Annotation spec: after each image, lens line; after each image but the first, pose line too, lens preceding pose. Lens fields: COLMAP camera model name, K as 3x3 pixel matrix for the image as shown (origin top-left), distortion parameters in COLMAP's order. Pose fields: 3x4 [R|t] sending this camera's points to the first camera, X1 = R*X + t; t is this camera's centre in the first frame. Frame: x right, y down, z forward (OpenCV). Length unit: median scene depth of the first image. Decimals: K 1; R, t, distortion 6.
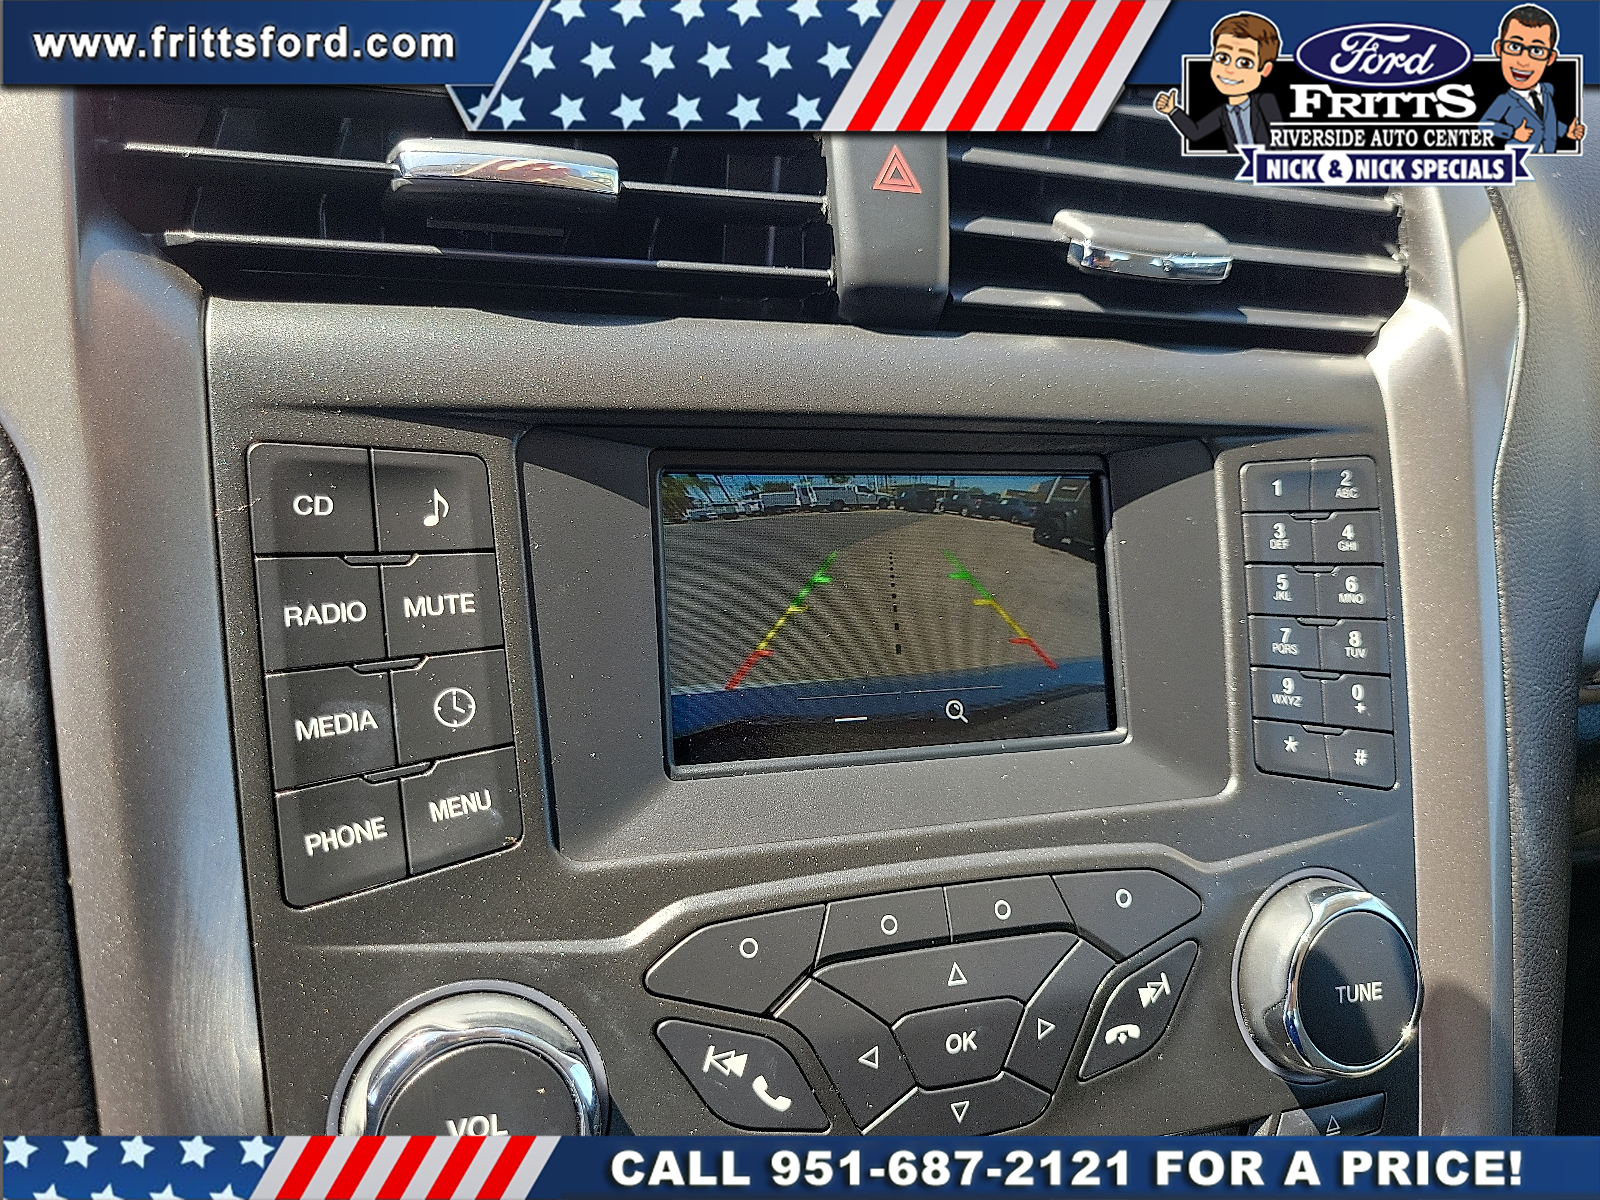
lens RADIAL K [[1232.2, 0, 794.9], [0, 1232.2, 592.4], [0, 0, 1]] dist [0.030036, 0.007637]
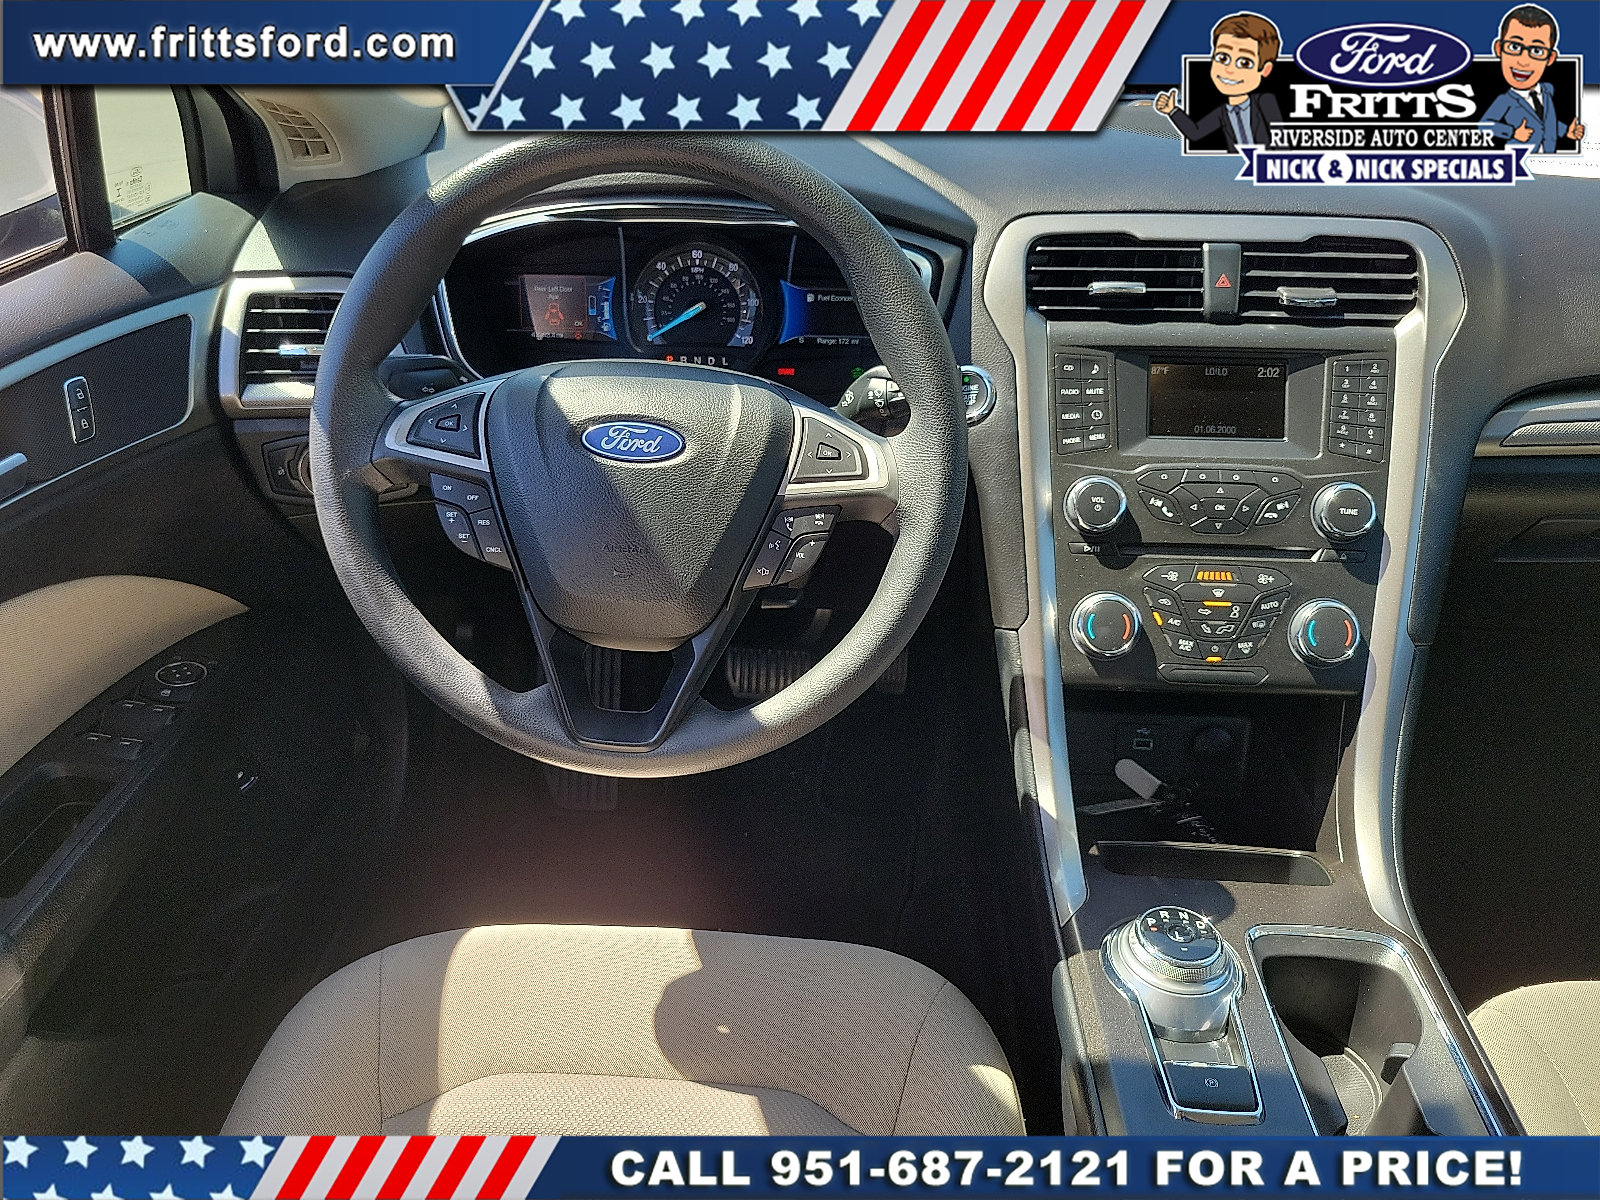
lens RADIAL K [[1232.2, 0, 798.6], [0, 1232.2, 601.7], [0, 0, 1]] dist [0.030036, 0.007637]
pose [[0.914219, 0.066523, -0.399724, 0.477651], [-0.061825, 0.997783, 0.024652, 0.619800], [0.400477, 0.002175, 0.916304, -2.977282]]
